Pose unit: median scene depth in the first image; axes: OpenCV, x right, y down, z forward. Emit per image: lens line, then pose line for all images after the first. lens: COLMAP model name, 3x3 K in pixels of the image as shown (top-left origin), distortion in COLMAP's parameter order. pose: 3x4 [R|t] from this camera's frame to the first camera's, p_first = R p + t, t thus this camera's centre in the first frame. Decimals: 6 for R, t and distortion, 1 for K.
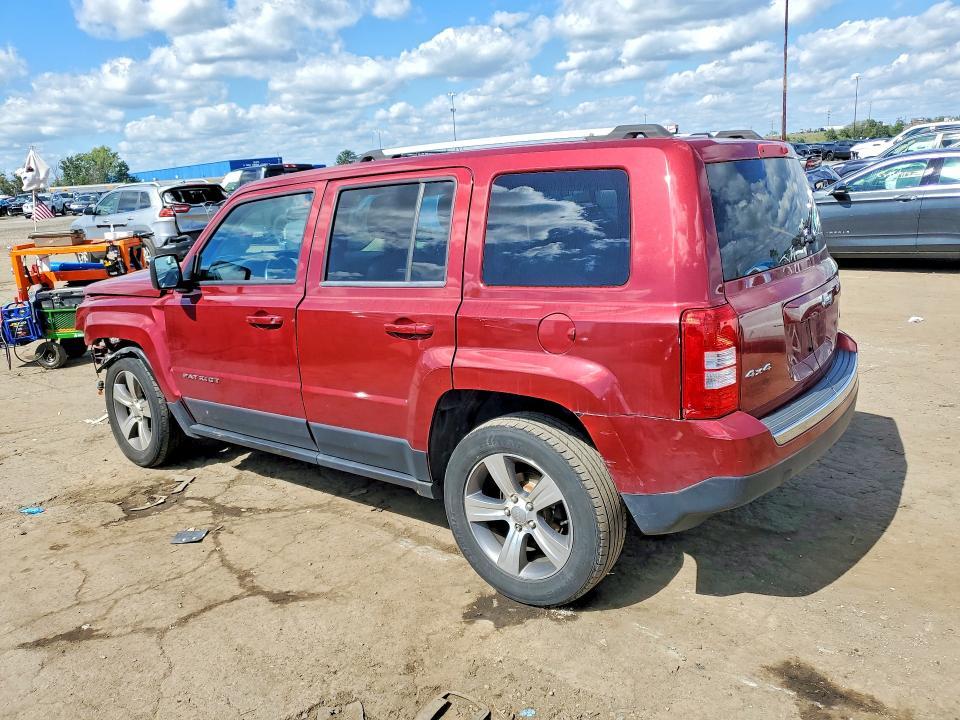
lens RADIAL K [[811.7, 0, 480.2], [0, 811.7, 360.5], [0, 0, 1]] dist [-0.002461, -0.005376]
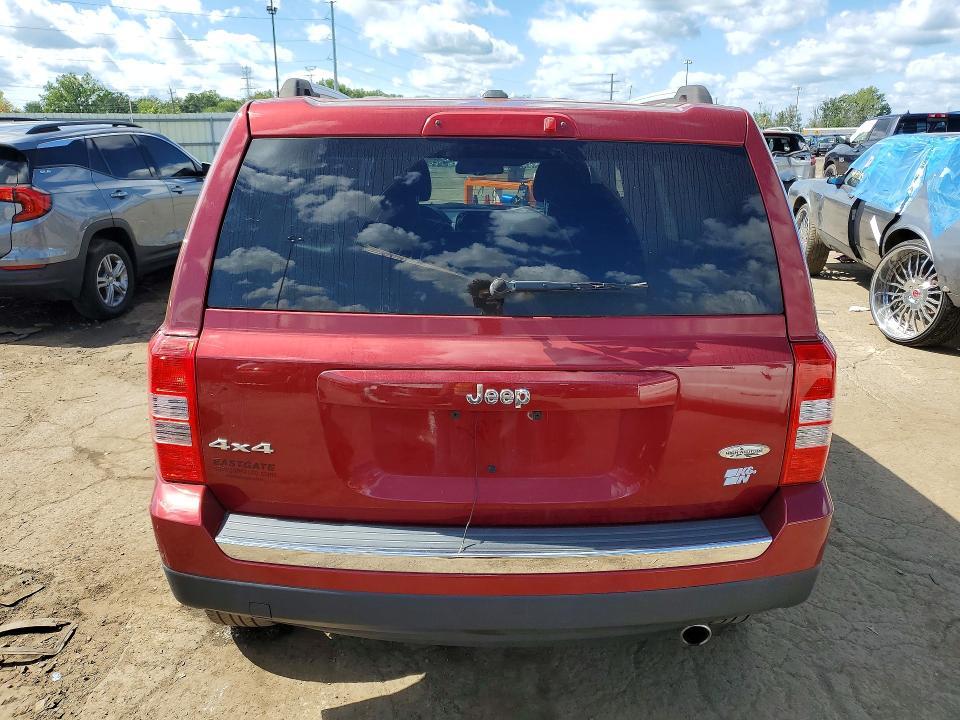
lens RADIAL K [[811.7, 0, 480.0], [0, 811.7, 359.7], [0, 0, 1]] dist [-0.002461, -0.005376]
pose [[0.558147, 0.262940, -0.786978, 0.107965], [-0.208772, 0.962451, 0.173501, -0.023599], [0.803048, 0.067460, 0.592083, 0.082435]]
